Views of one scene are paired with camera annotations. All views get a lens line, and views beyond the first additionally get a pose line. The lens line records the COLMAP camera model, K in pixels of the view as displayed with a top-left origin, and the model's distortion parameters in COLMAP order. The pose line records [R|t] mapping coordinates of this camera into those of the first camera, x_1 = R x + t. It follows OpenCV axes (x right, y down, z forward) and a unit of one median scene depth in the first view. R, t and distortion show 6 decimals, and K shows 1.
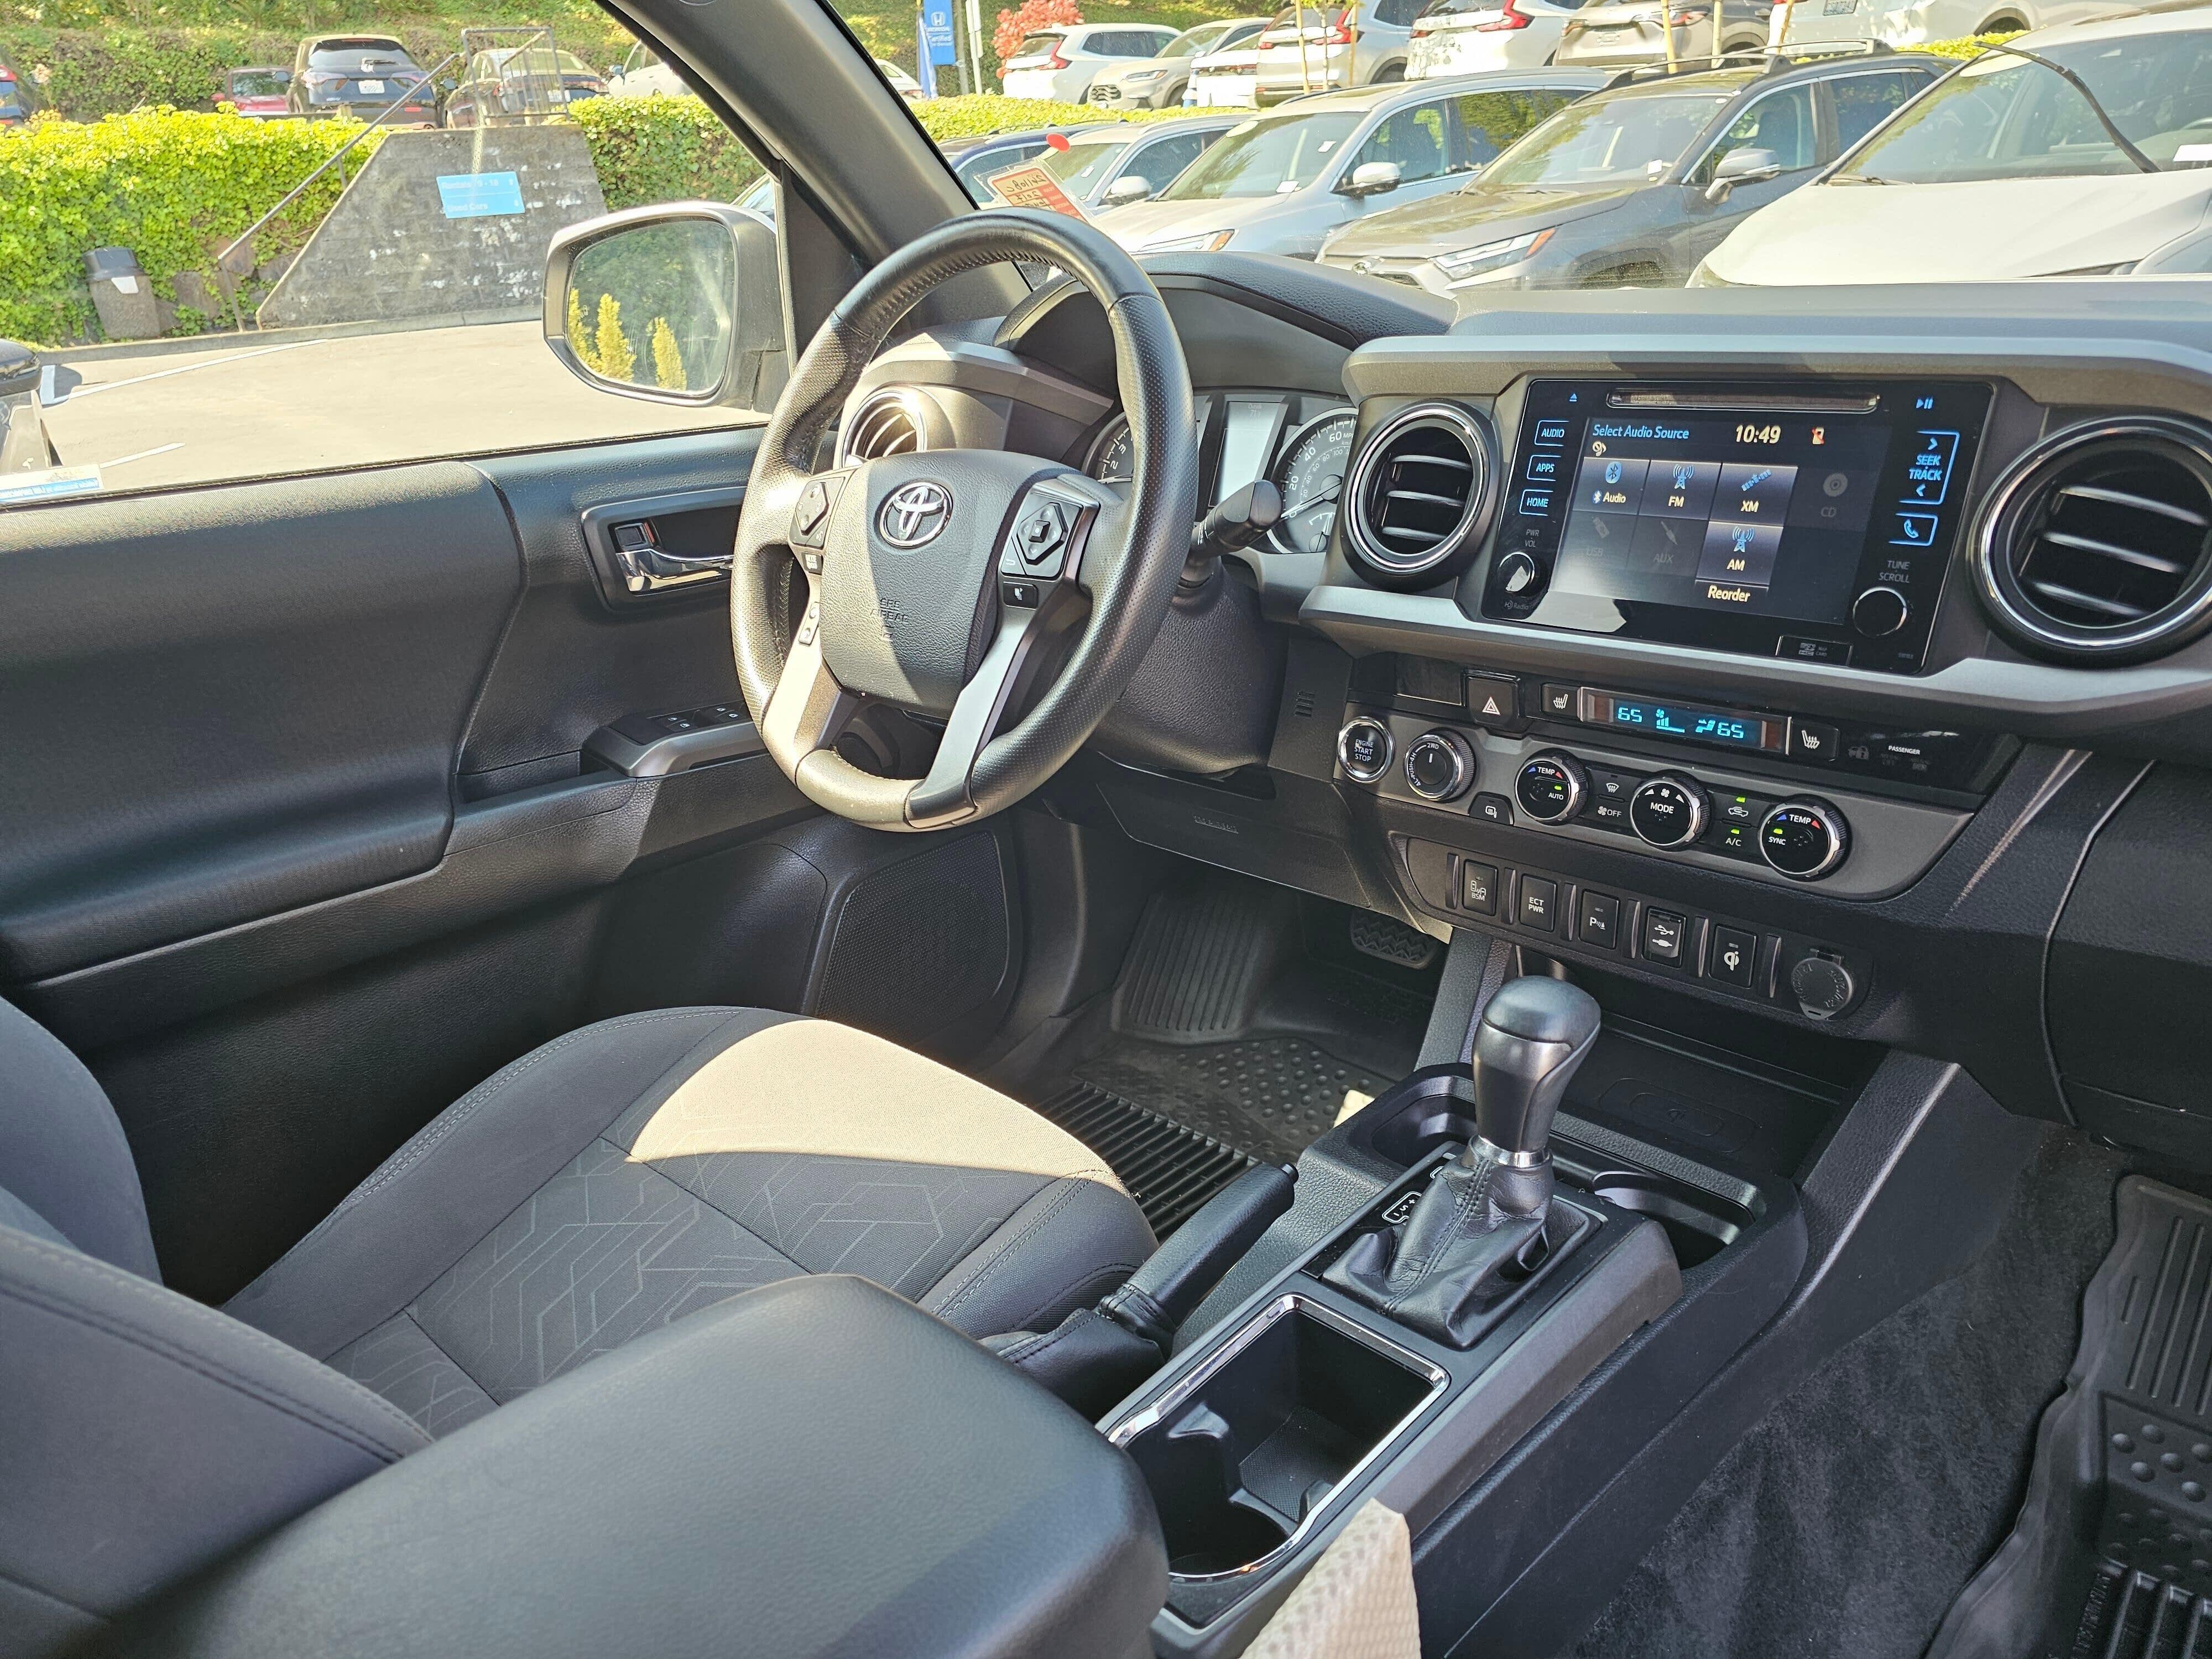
lens RADIAL K [[1497.4, 0, 1090.0], [0, 1497.4, 856.4], [0, 0, 1]] dist [0.030733, -0.024194]
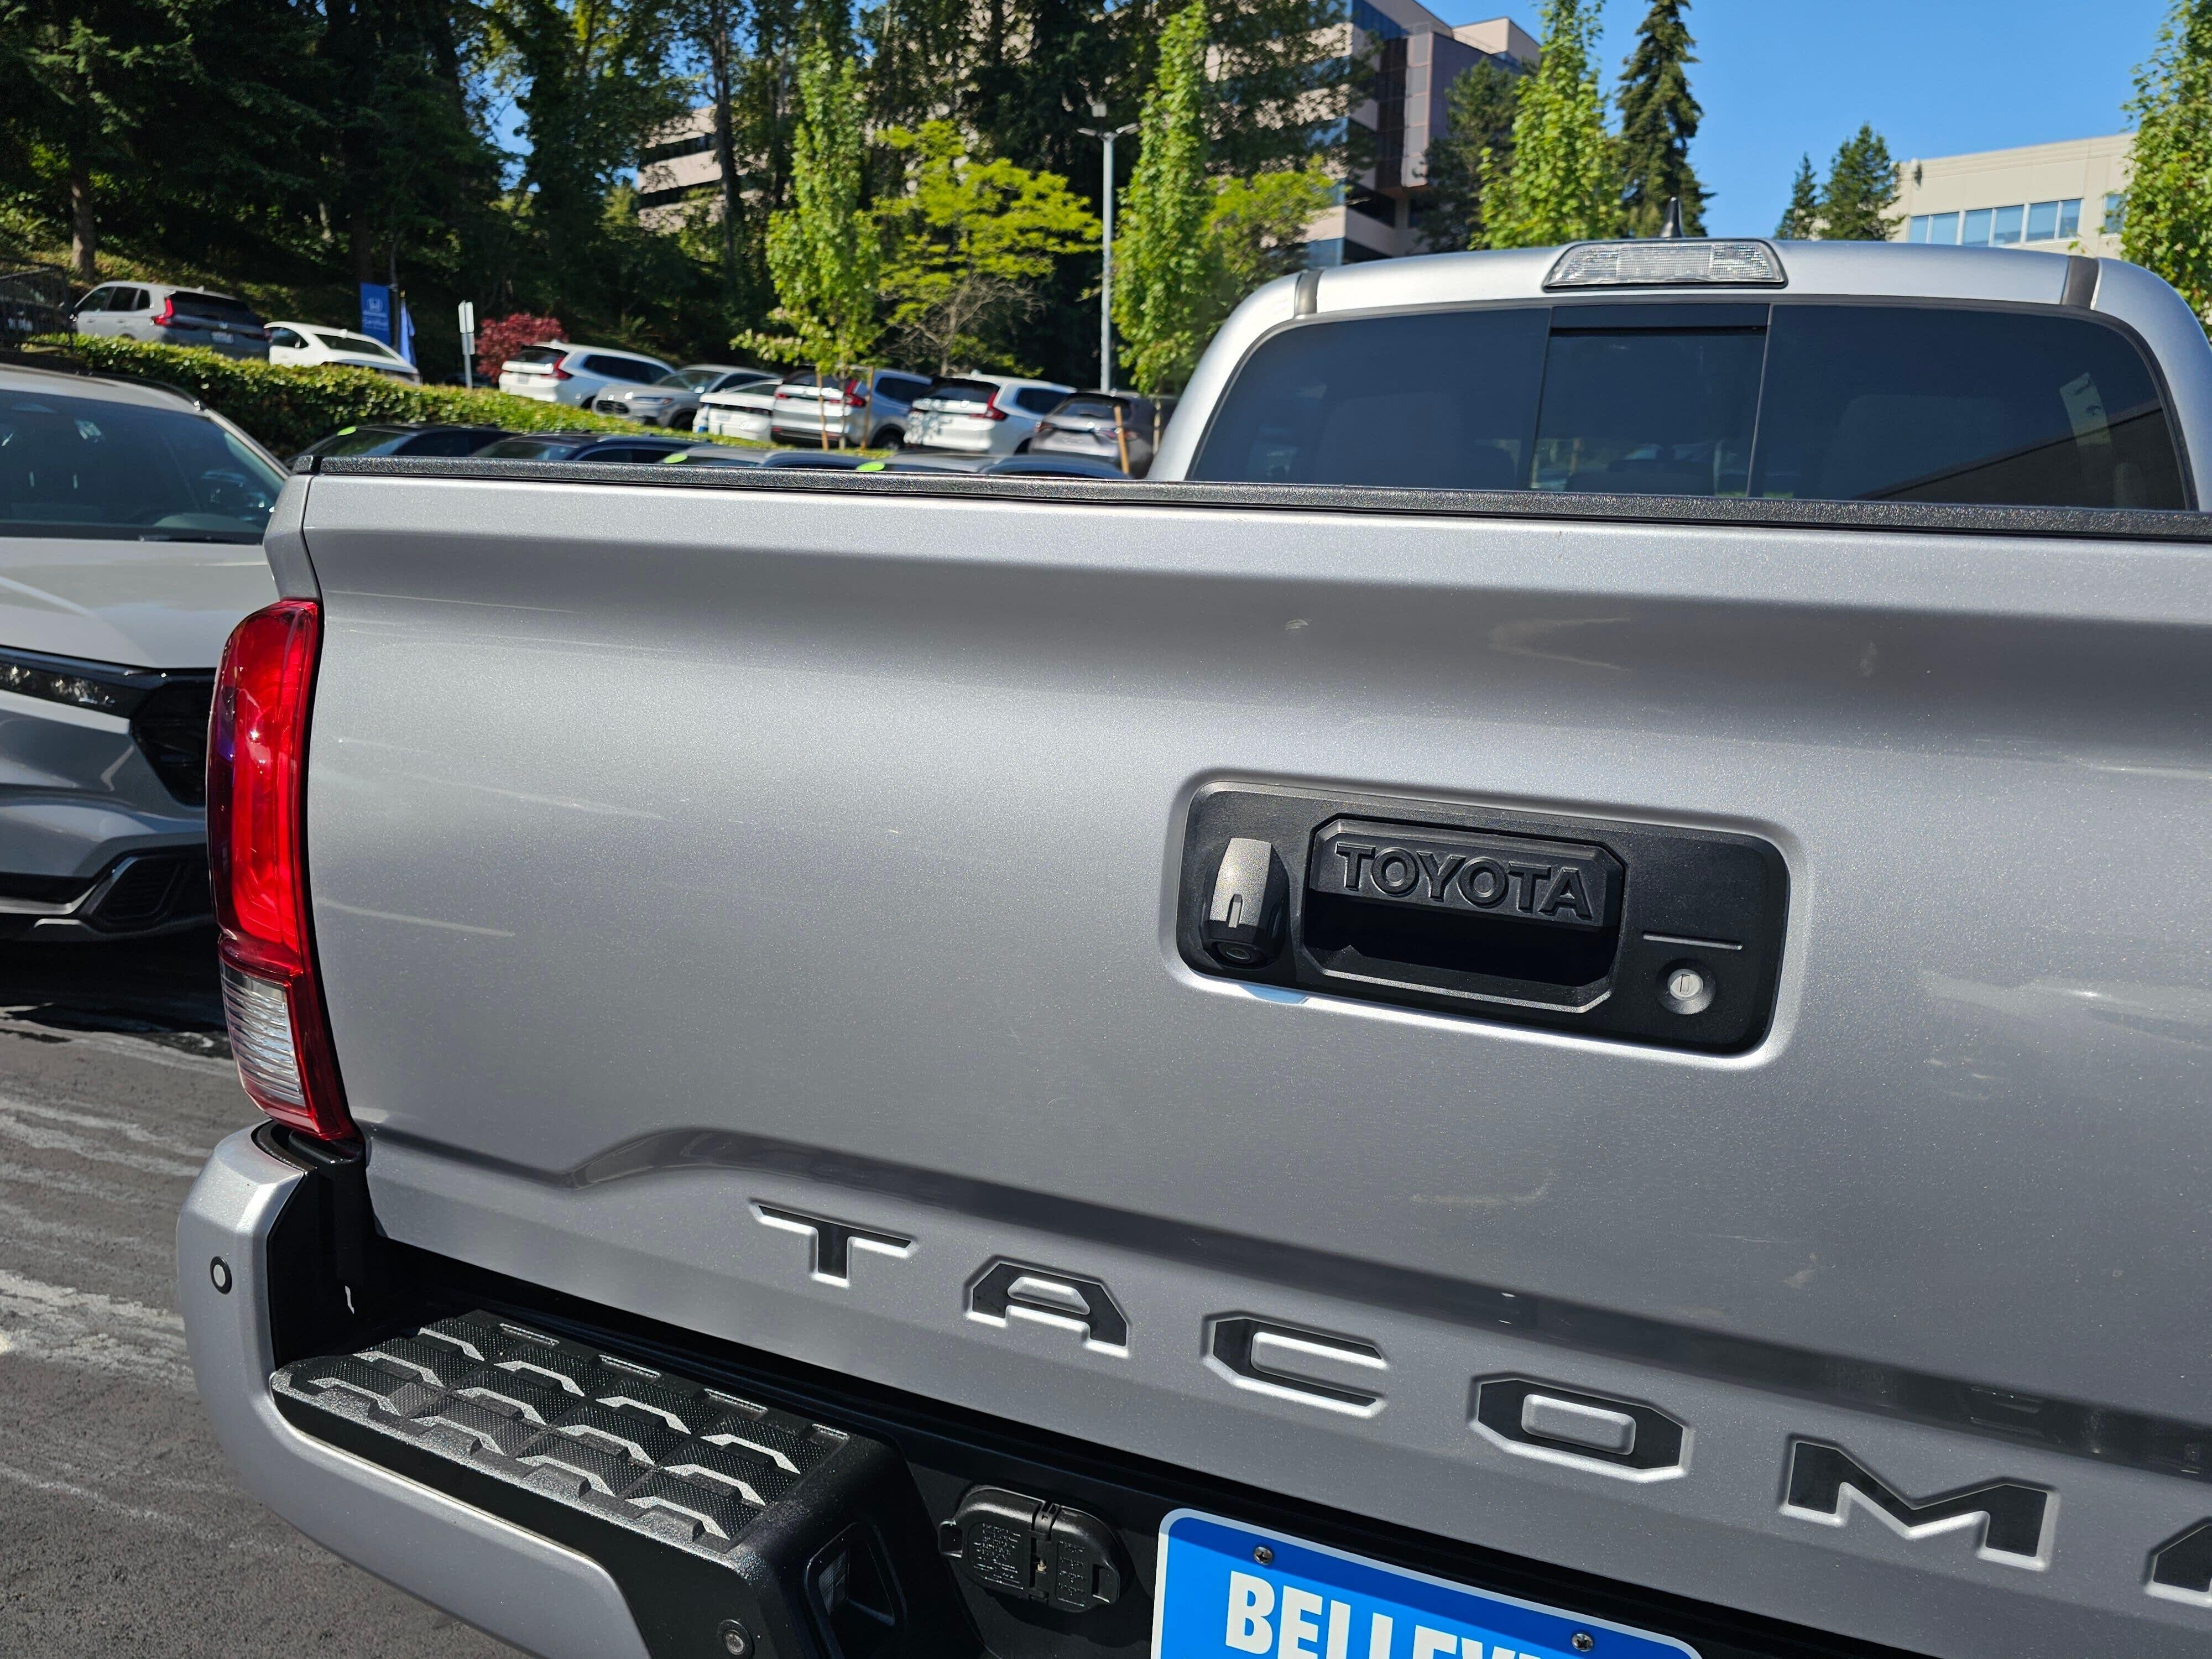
lens RADIAL K [[1497.4, 0, 1130.2], [0, 1497.4, 855.5], [0, 0, 1]] dist [0.030733, -0.024194]
pose [[0.903776, 0.030591, 0.426911, -0.141546], [0.054869, 0.980932, -0.186448, 0.062641], [-0.424474, 0.191931, 0.884864, -0.112404]]
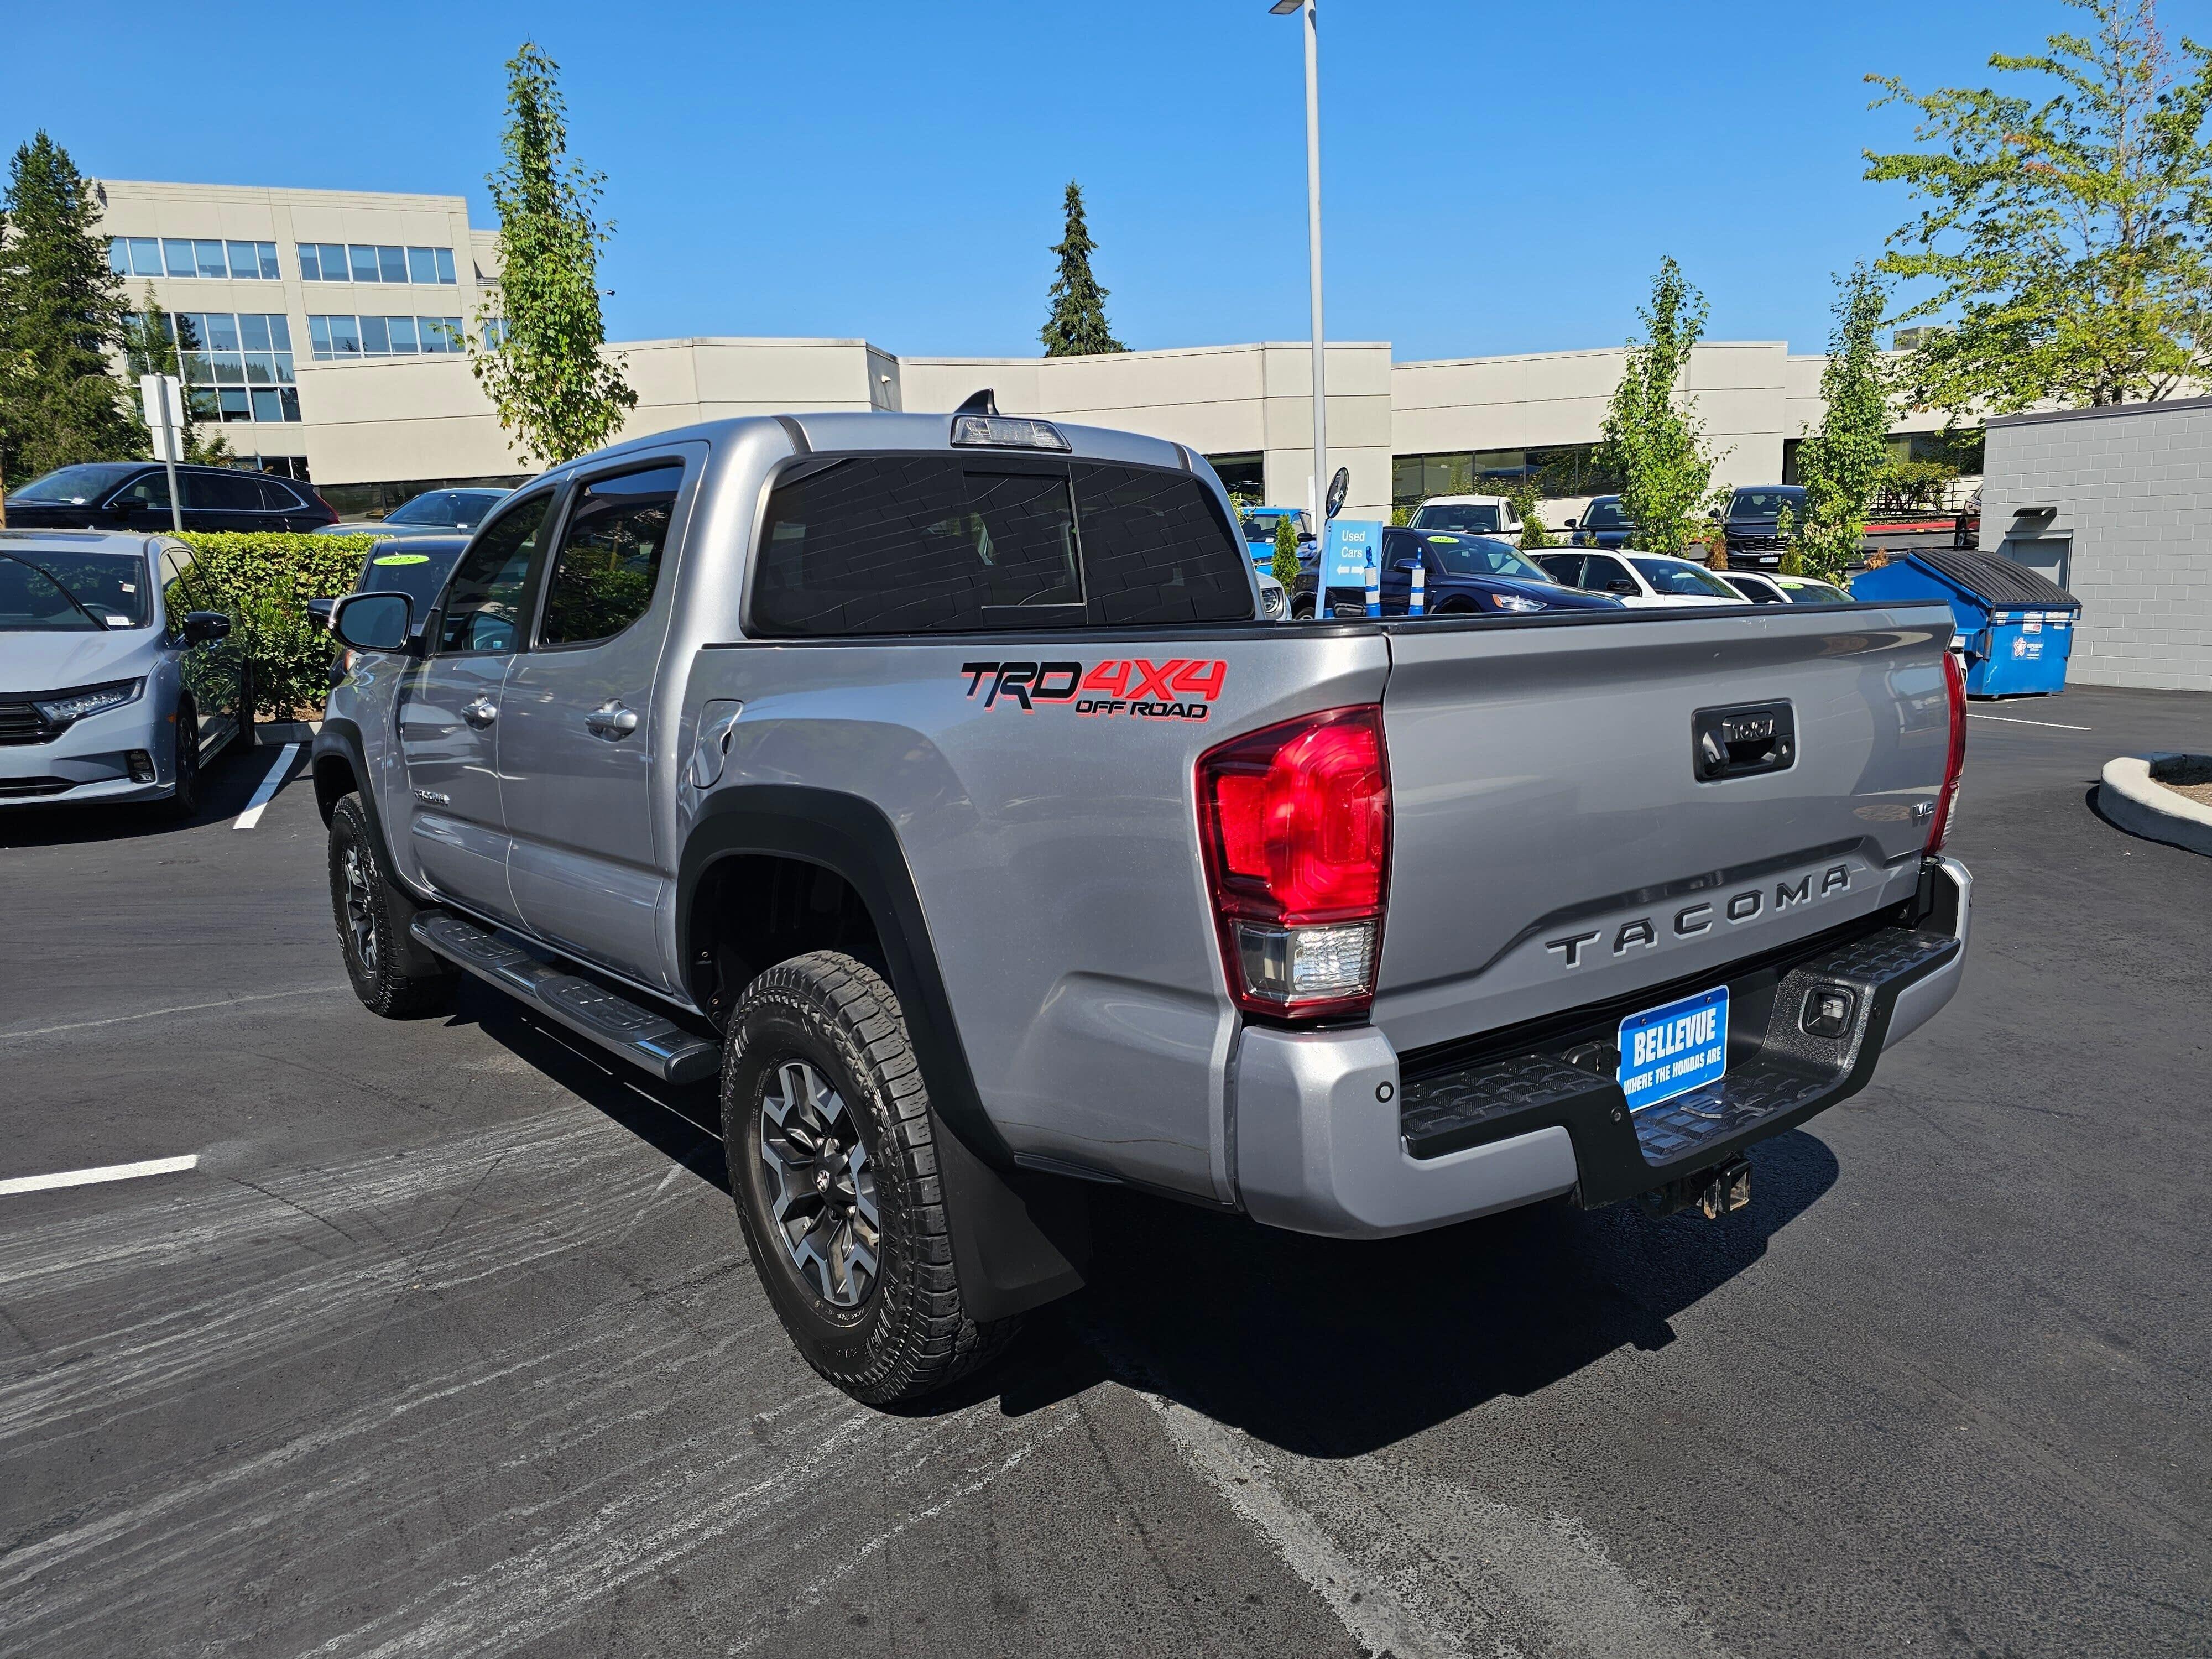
lens RADIAL K [[1497.4, 0, 1061.1], [0, 1497.4, 845.4], [0, 0, 1]] dist [0.030733, -0.024194]
pose [[0.142204, -0.094620, 0.985305, -0.244423], [0.392163, 0.919350, 0.031687, 0.039756], [-0.908838, 0.381894, 0.167842, -0.048899]]
